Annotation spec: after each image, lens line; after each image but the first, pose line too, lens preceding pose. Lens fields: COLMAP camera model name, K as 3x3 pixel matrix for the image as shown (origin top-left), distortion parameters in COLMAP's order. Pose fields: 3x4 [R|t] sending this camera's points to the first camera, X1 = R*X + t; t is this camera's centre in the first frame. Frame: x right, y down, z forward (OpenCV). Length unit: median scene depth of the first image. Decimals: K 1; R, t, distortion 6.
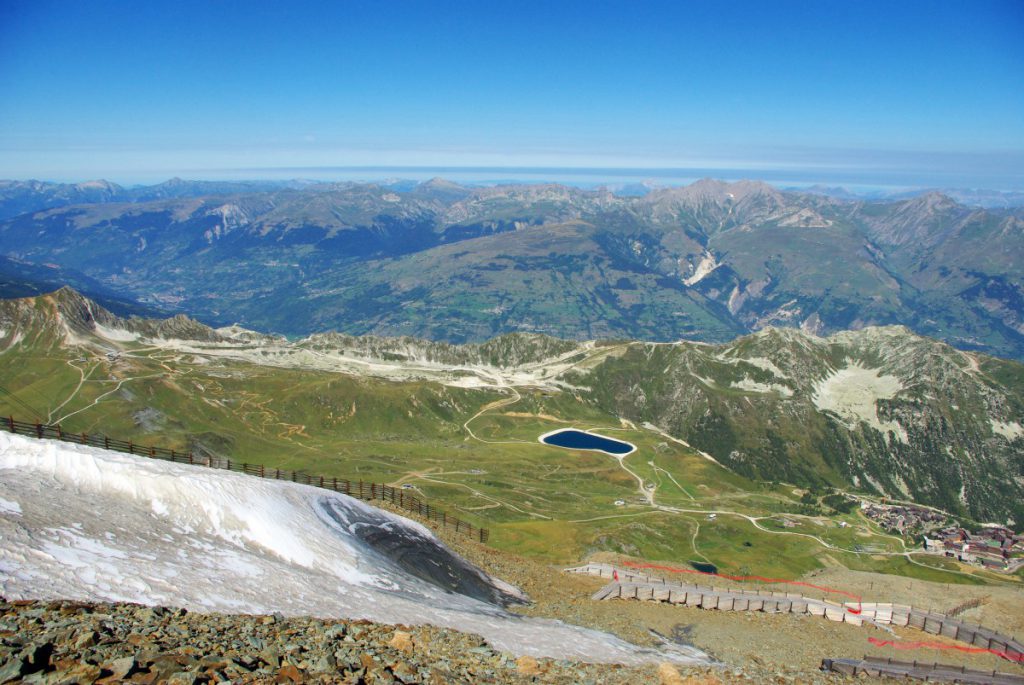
lens RADIAL K [[802.0, 0, 516.7], [0, 802.0, 336.2], [0, 0, 1]] dist [-0.083960, 0.032589]
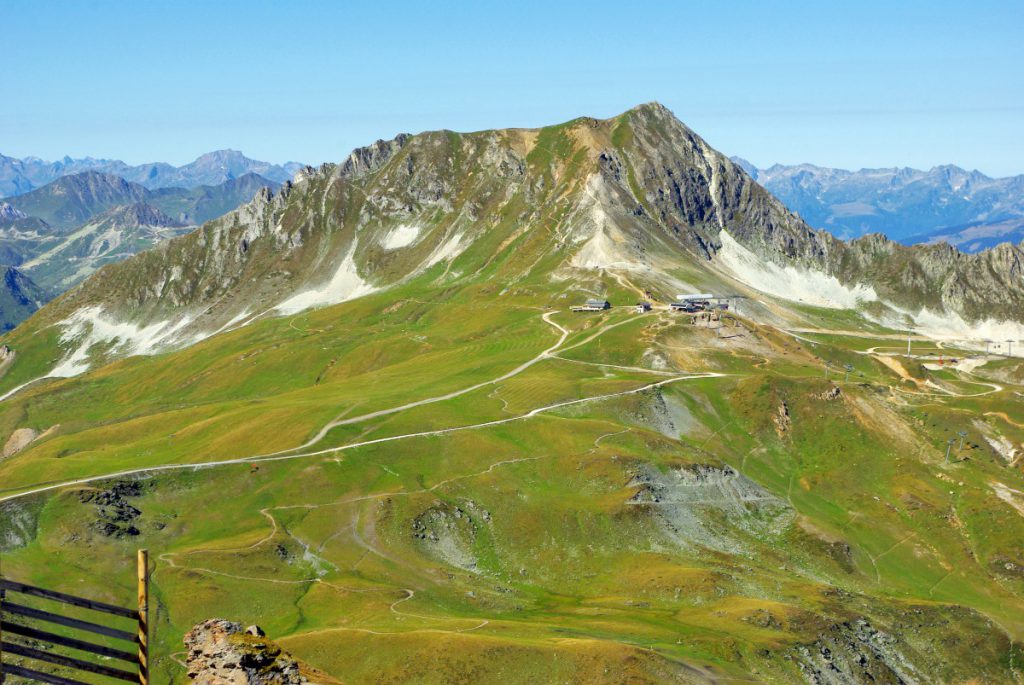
lens RADIAL K [[2285.8, 0, 518.1], [0, 2285.8, 341.3], [0, 0, 1]] dist [0.151785, 0.000000]
pose [[0.730244, 0.030153, -0.682520, -0.055314], [-0.129324, 0.987064, -0.094759, 0.102526], [0.670834, 0.157464, 0.724698, 0.397070]]
